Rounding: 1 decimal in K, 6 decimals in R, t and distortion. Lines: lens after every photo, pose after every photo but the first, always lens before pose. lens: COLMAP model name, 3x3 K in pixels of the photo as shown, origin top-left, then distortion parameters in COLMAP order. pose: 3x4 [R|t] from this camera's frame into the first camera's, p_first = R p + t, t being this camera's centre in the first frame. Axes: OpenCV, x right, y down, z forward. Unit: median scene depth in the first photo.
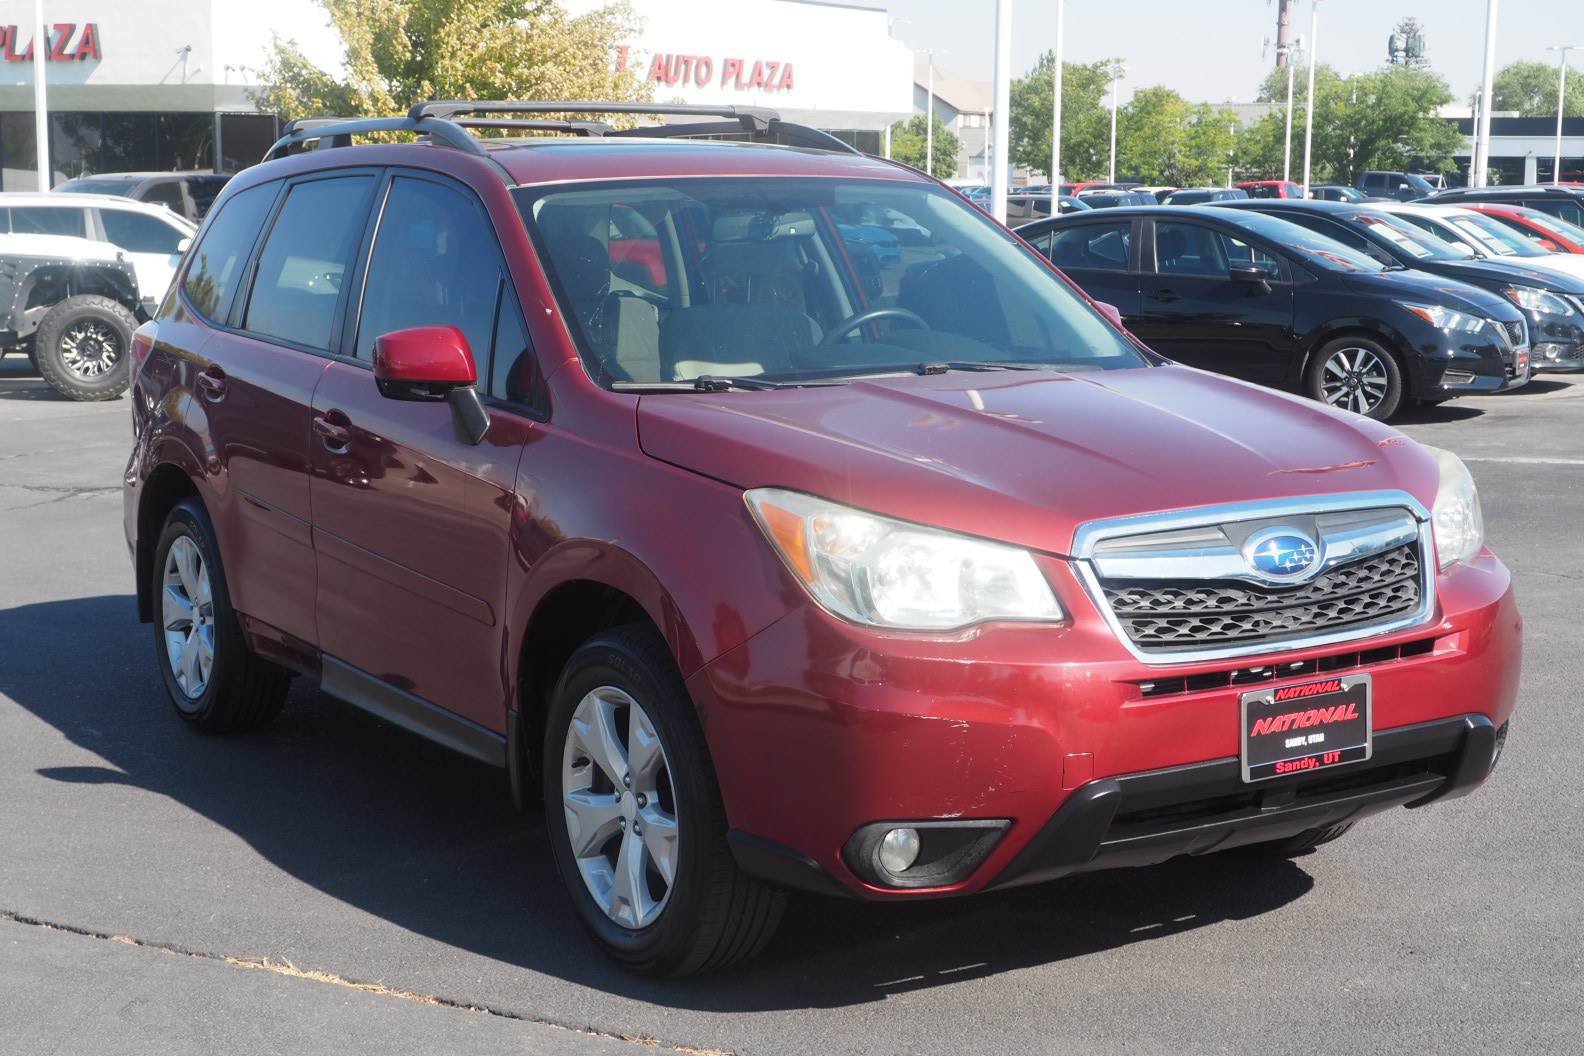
lens RADIAL K [[2348.0, 0, 793.9], [0, 2348.0, 522.2], [0, 0, 1]] dist [0.003076, 0.000000]
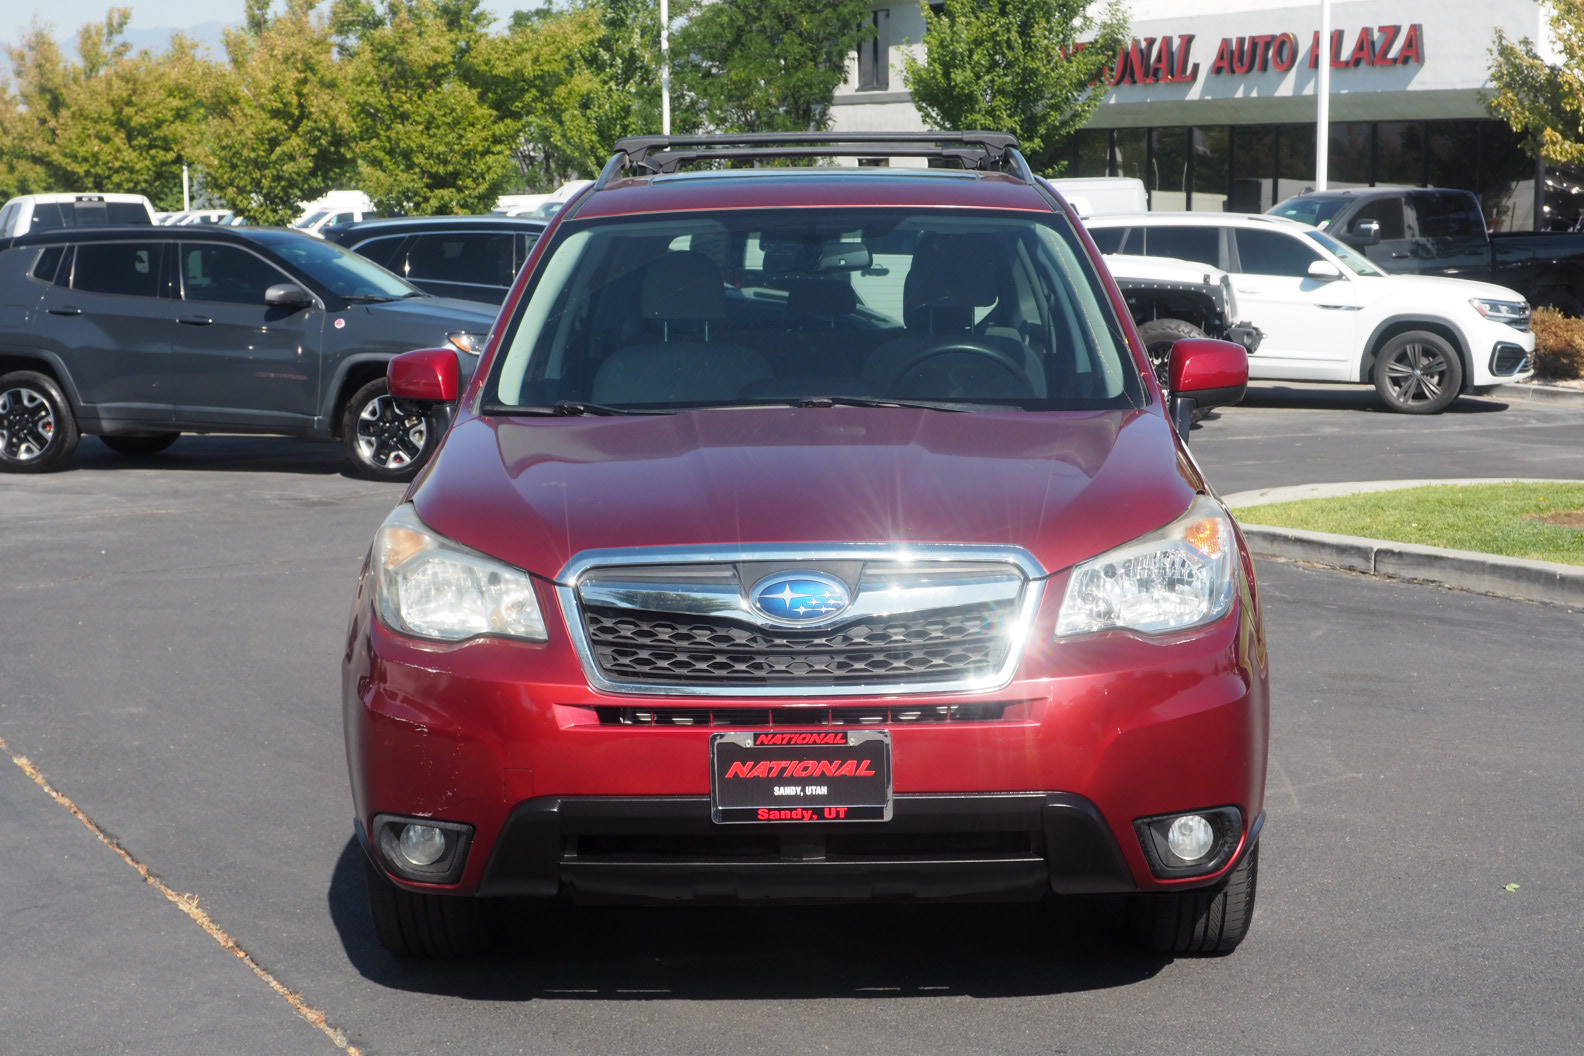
lens RADIAL K [[2645.8, 0, 789.7], [0, 2645.8, 534.3], [0, 0, 1]] dist [-0.008850, 0.000000]
pose [[0.844304, 0.061452, -0.532329, 0.785949], [-0.069917, 0.997544, 0.004265, -0.017395], [0.531283, 0.033618, 0.846527, 0.064228]]
